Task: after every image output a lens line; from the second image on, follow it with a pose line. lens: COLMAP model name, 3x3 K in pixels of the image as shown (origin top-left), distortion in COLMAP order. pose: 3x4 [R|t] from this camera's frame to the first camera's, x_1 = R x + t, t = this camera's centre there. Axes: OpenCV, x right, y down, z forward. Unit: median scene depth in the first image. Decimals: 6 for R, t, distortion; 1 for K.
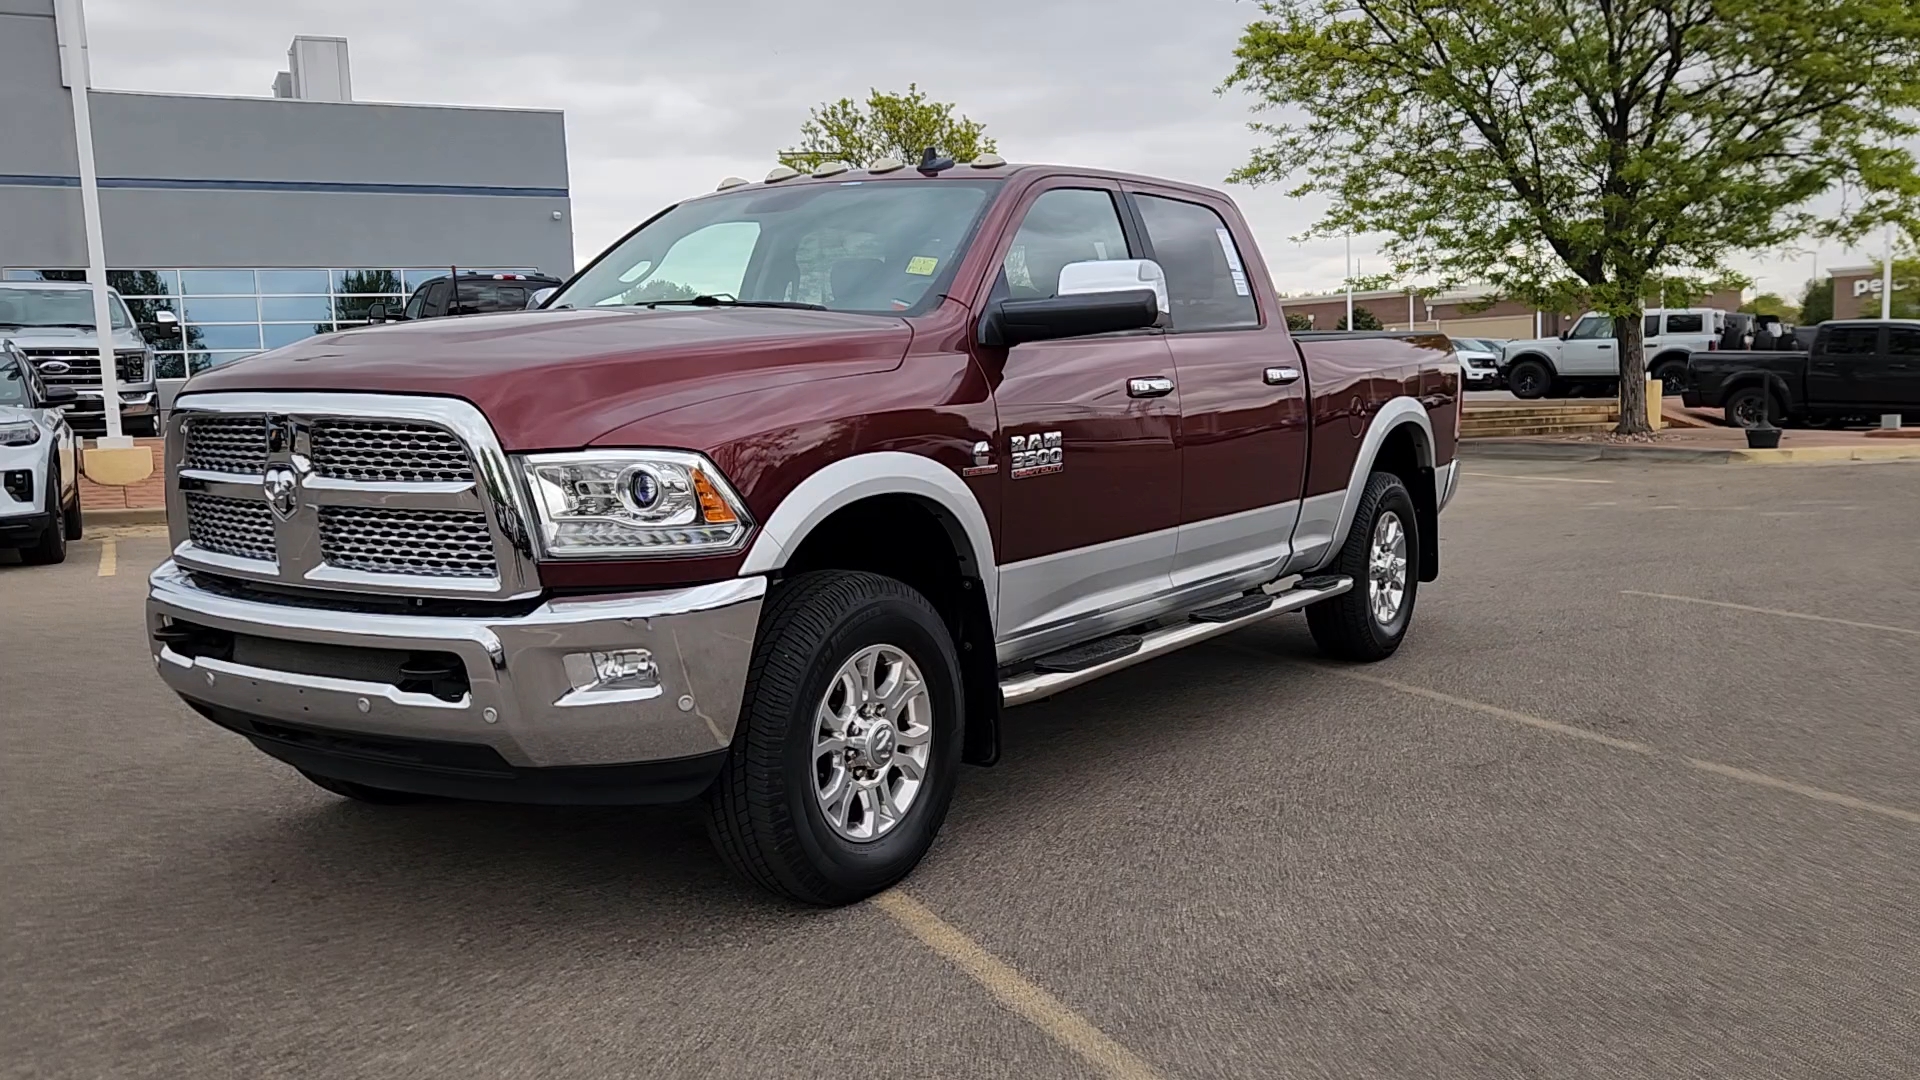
lens RADIAL K [[1620.9, 0, 944.4], [0, 1620.9, 550.9], [0, 0, 1]] dist [0.035759, -0.021479]
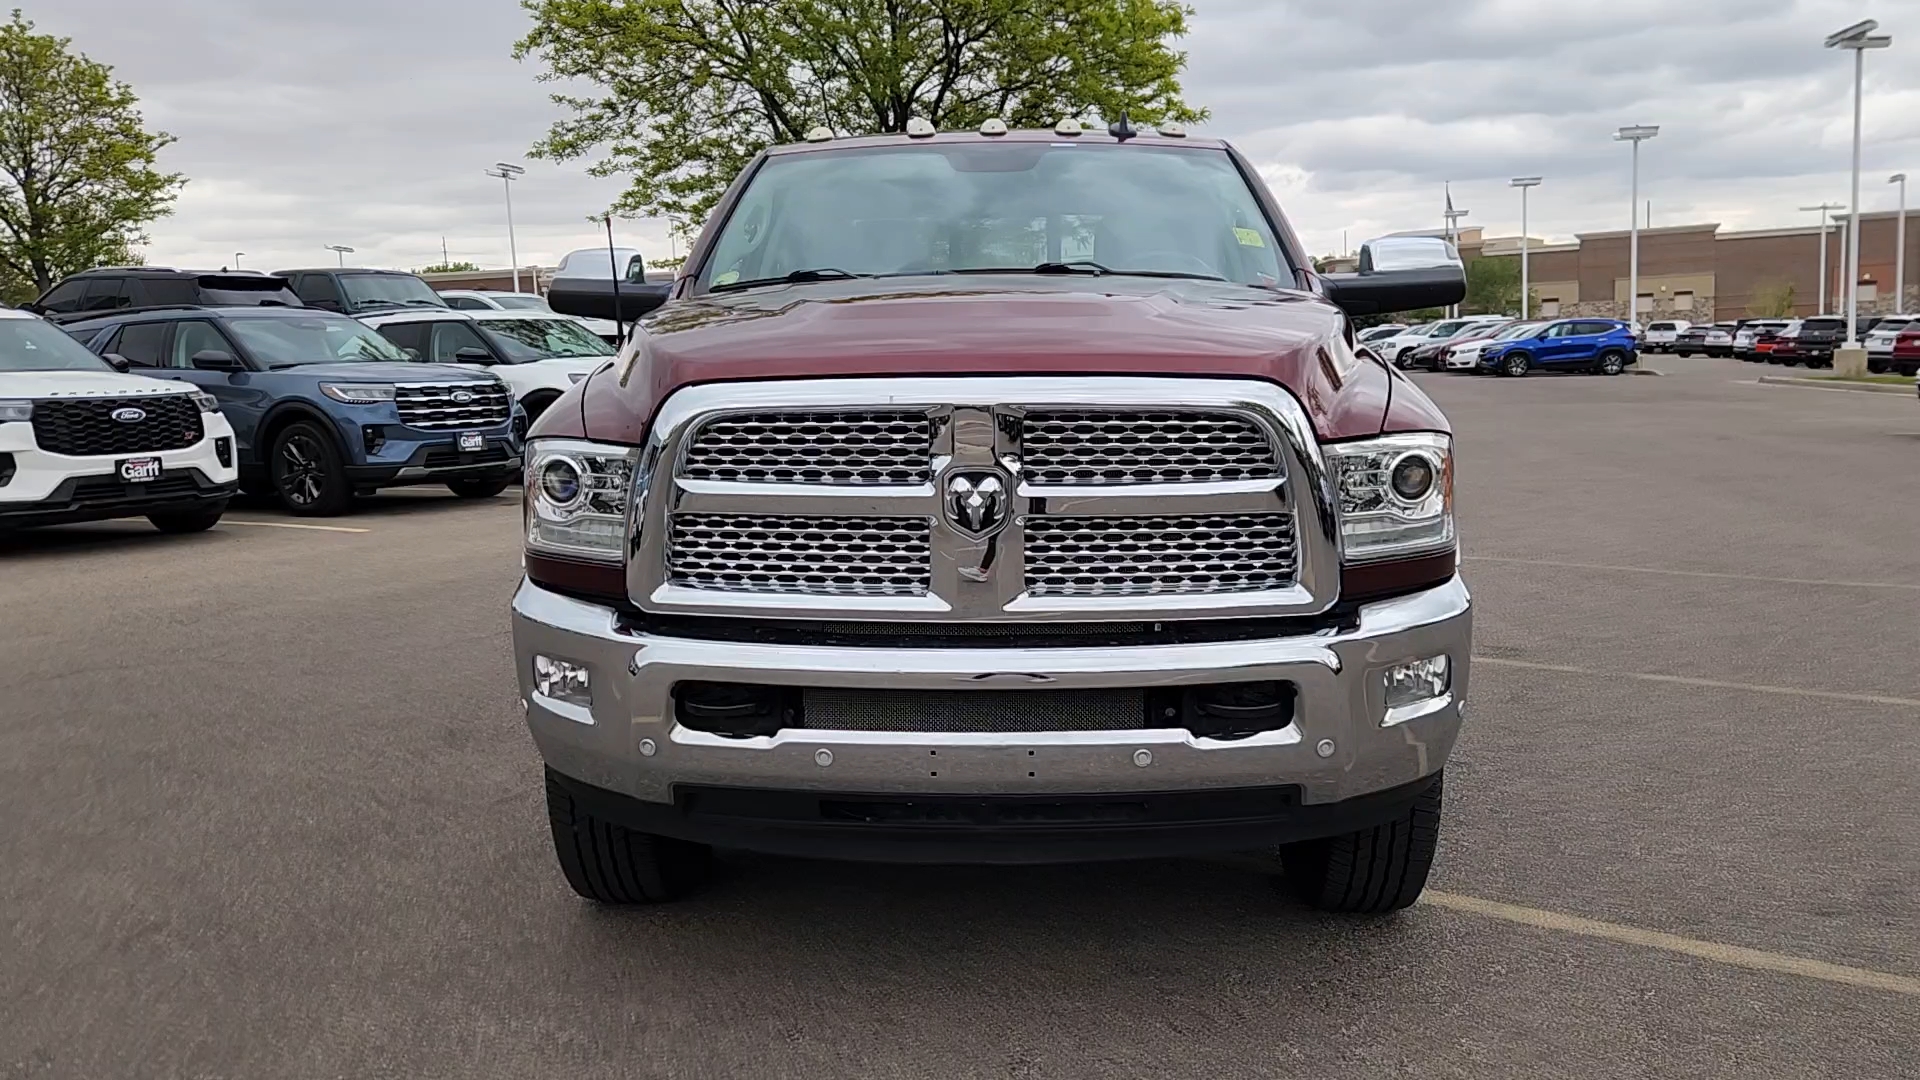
lens RADIAL K [[1620.9, 0, 953.8], [0, 1620.9, 545.5], [0, 0, 1]] dist [0.035759, -0.021479]
pose [[0.851755, -0.065423, 0.519839, -0.576373], [0.061038, 0.997808, 0.025565, -0.025858], [-0.520372, 0.009955, 0.853882, 0.239562]]
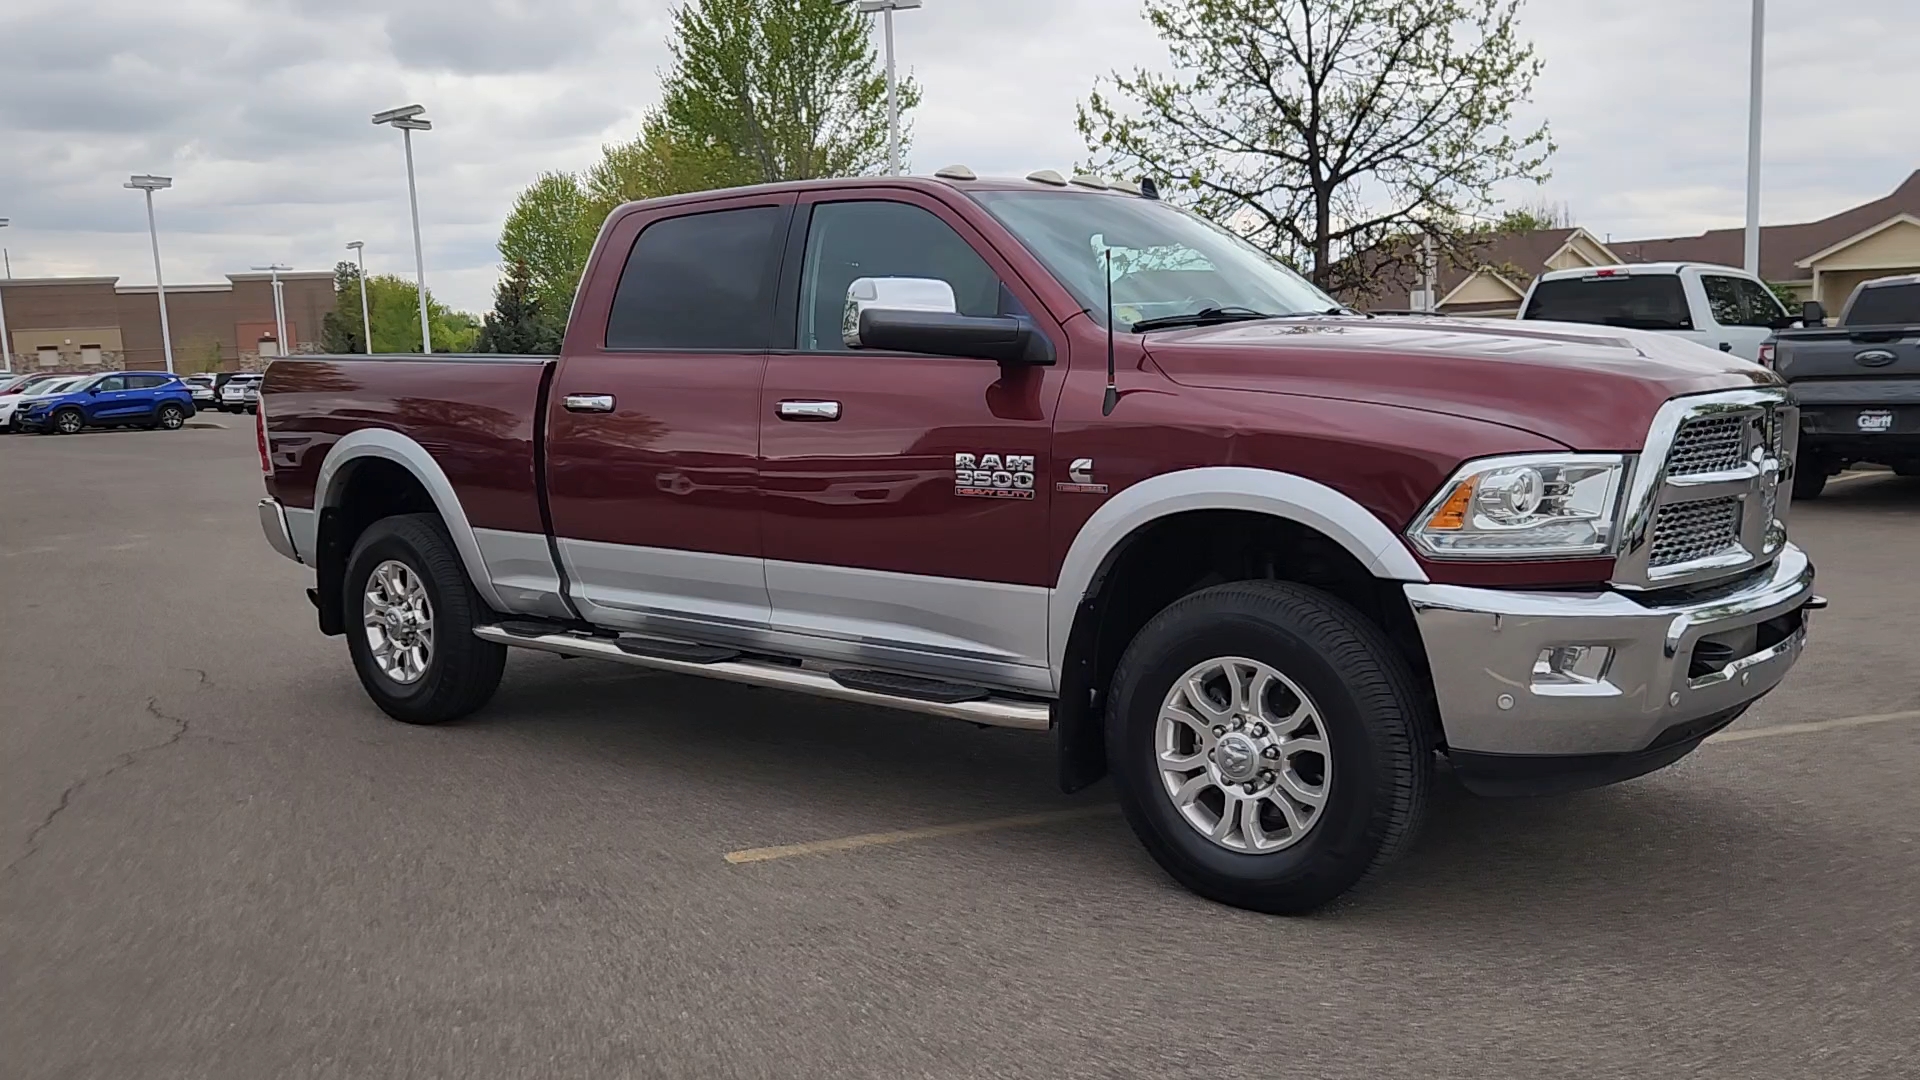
lens RADIAL K [[1620.9, 0, 955.9], [0, 1620.9, 550.1], [0, 0, 1]] dist [0.035759, -0.021479]
pose [[0.091116, -0.103526, 0.990444, -1.084871], [0.131609, 0.987110, 0.091070, -0.112808], [-0.987105, 0.122053, 0.103566, 1.003535]]
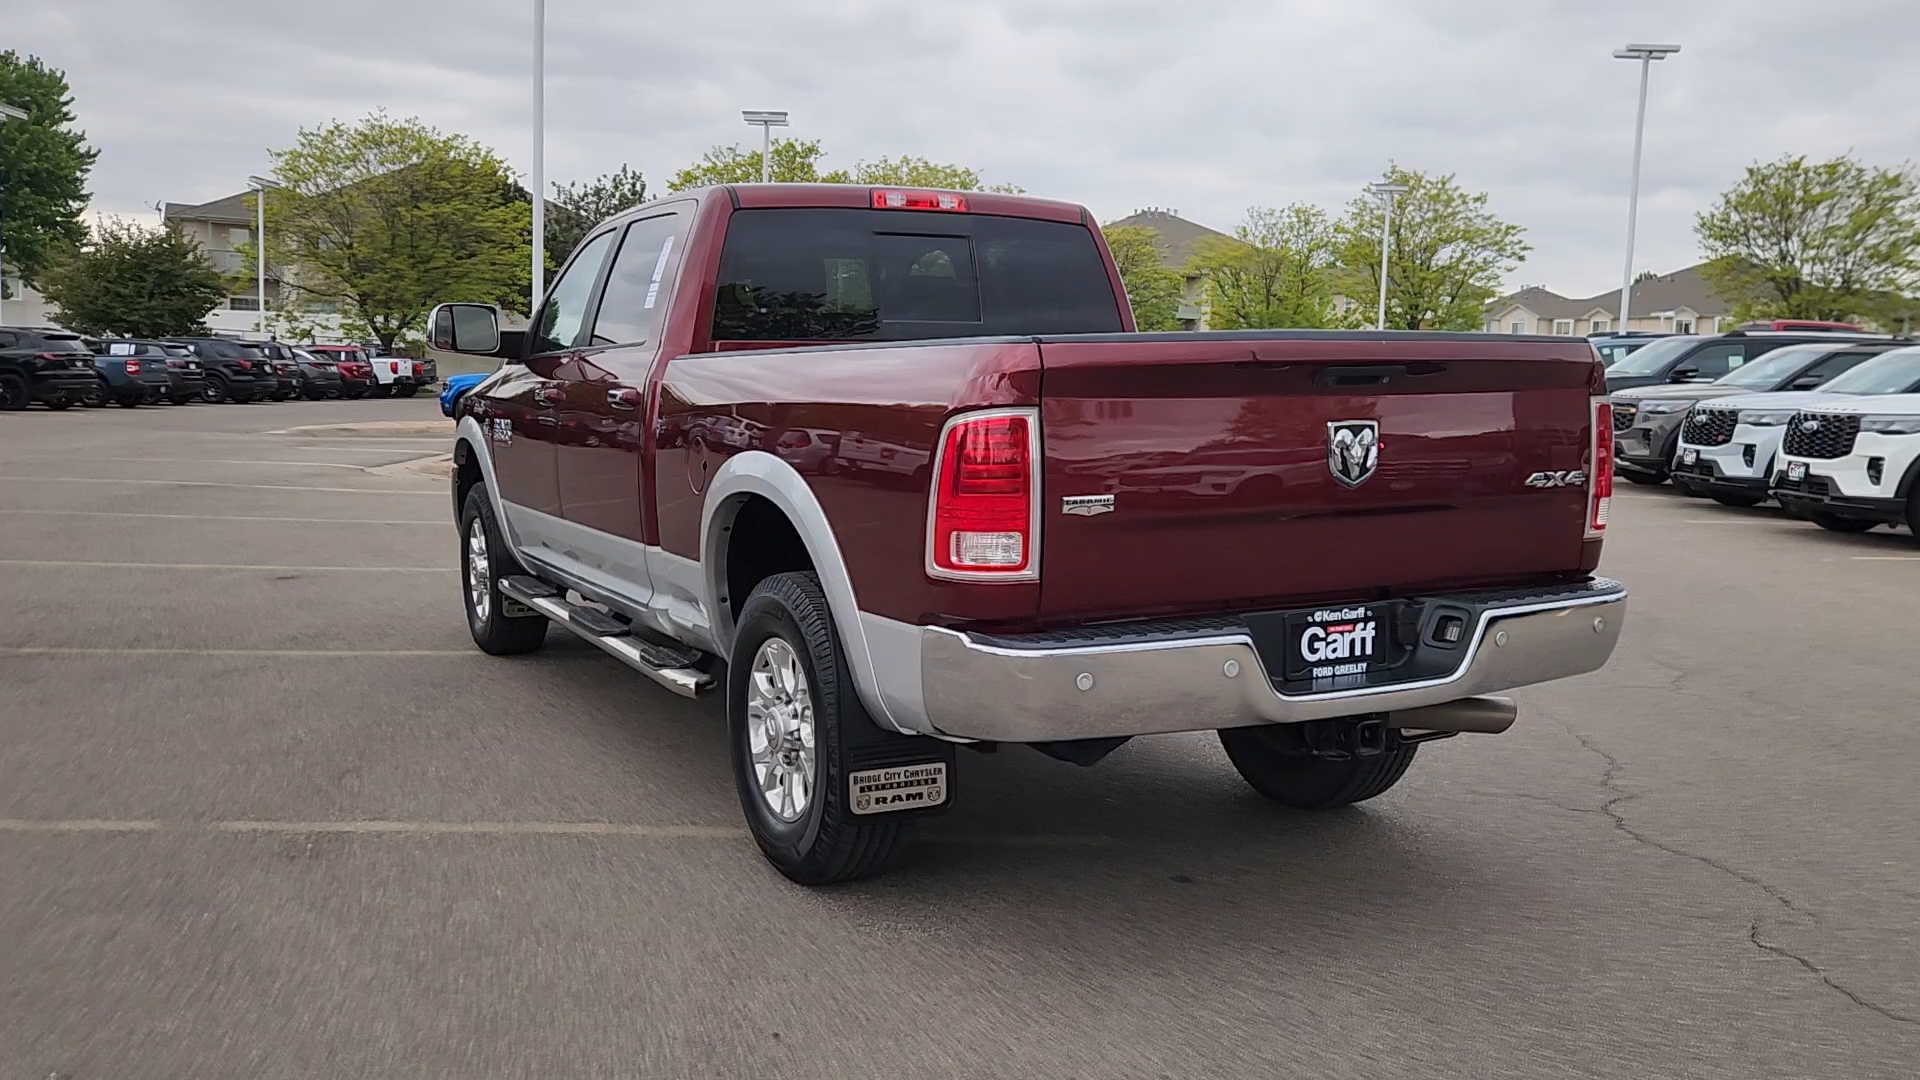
lens RADIAL K [[1620.9, 0, 950.4], [0, 1620.9, 543.4], [0, 0, 1]] dist [0.035759, -0.021479]
pose [[-0.469036, 0.111246, -0.876145, 1.030239], [-0.101466, 0.978679, 0.178584, -0.232351], [0.877331, 0.172662, -0.447748, 1.763611]]
